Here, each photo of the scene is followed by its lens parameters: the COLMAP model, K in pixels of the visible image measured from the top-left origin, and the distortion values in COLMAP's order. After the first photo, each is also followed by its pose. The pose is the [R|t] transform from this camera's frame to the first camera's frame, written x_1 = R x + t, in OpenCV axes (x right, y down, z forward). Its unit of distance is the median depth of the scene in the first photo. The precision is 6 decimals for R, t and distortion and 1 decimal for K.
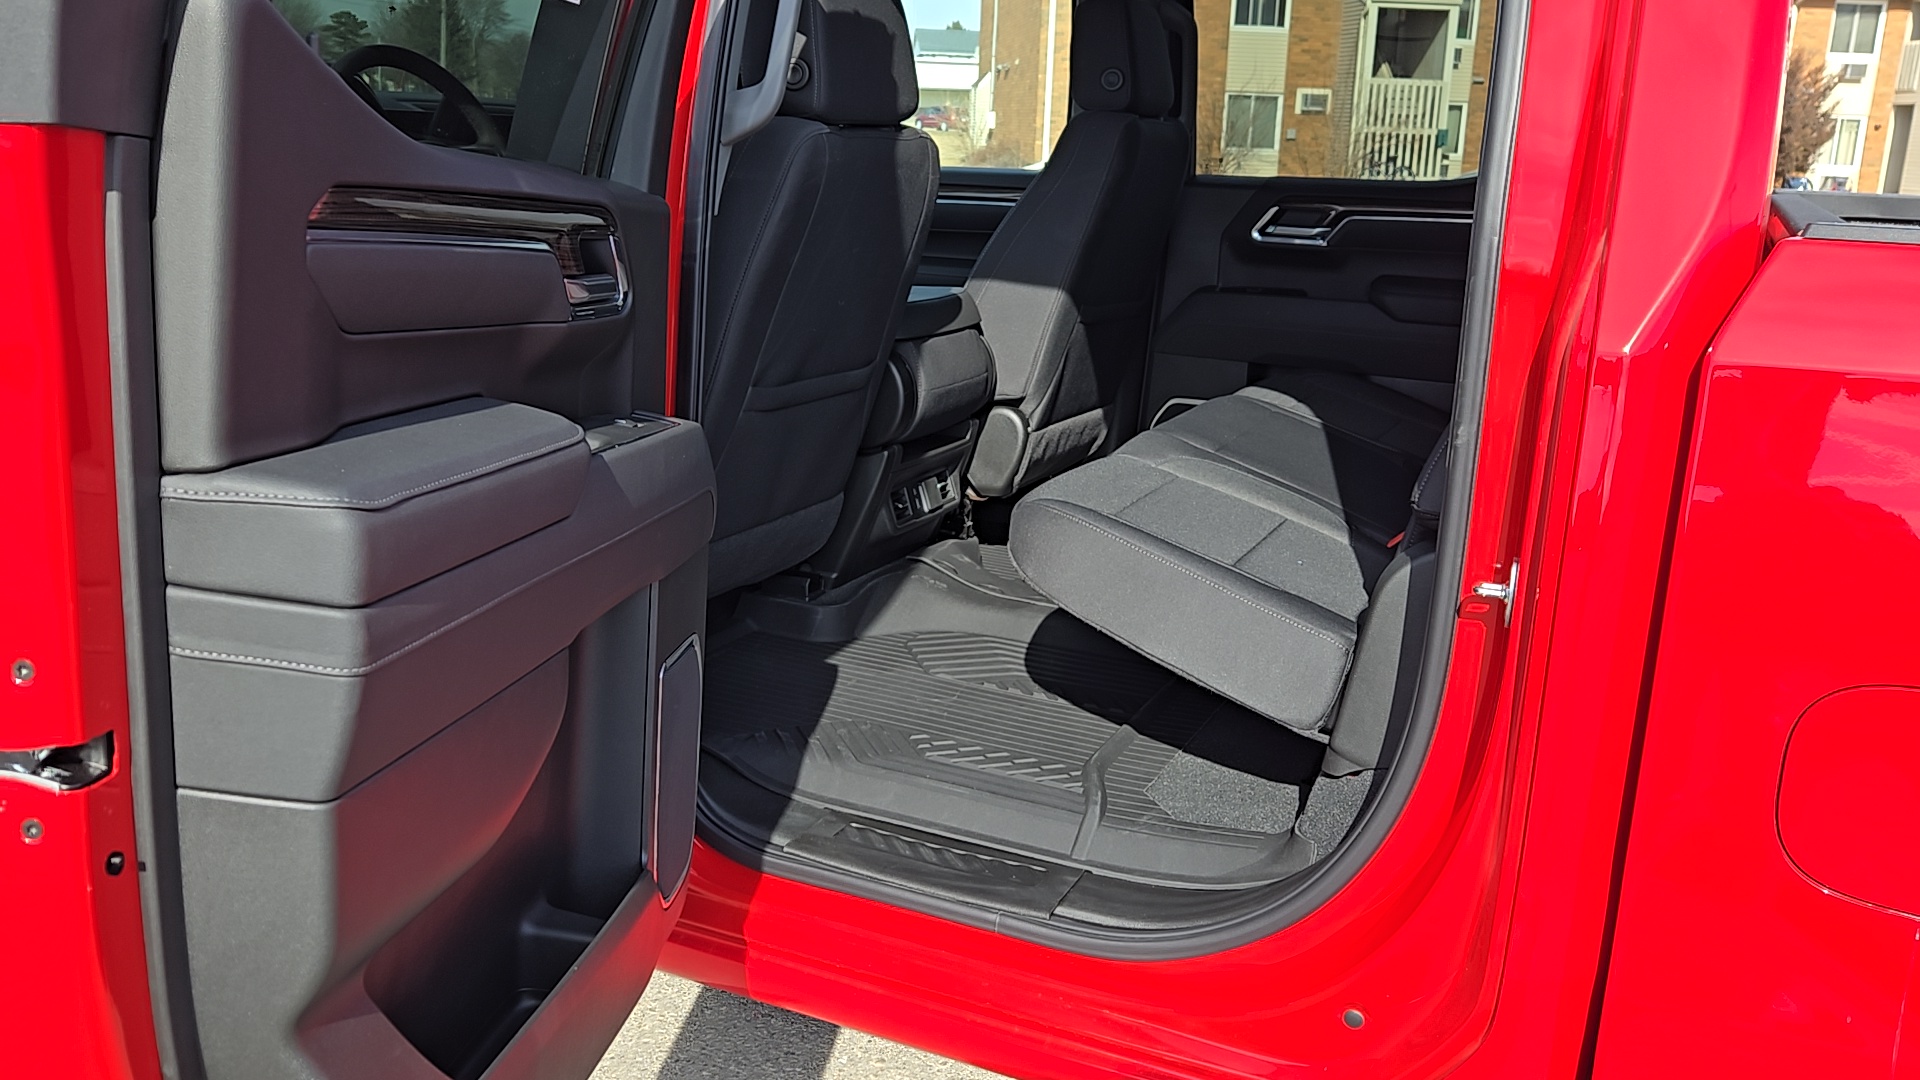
lens RADIAL K [[1596.3, 0, 956.9], [0, 1596.3, 531.1], [0, 0, 1]] dist [0.017620, 0.001310]
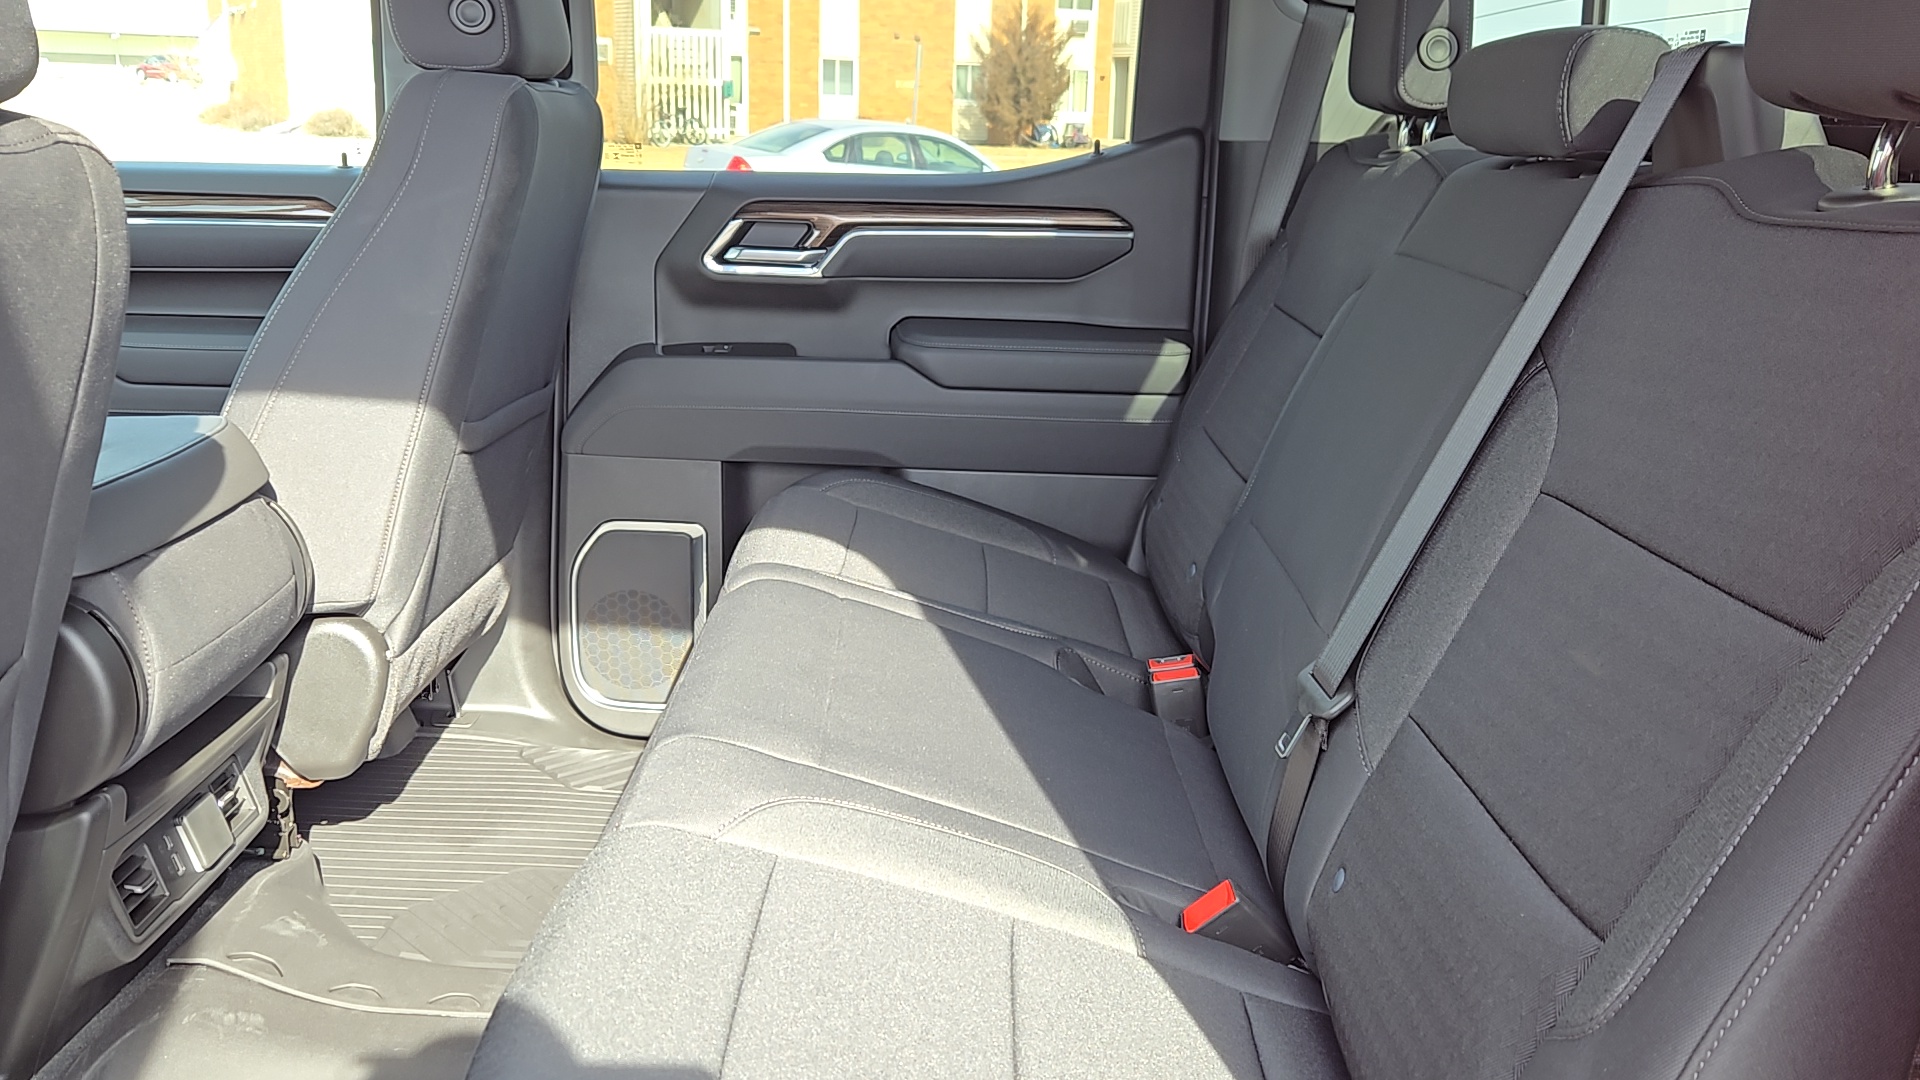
lens RADIAL K [[1596.3, 0, 956.9], [0, 1596.3, 531.1], [0, 0, 1]] dist [0.017620, 0.001310]
pose [[0.908395, -0.118457, 0.400981, 0.006460], [0.106762, 0.992951, 0.051473, -0.099761], [-0.404252, -0.003948, 0.914639, 0.367045]]
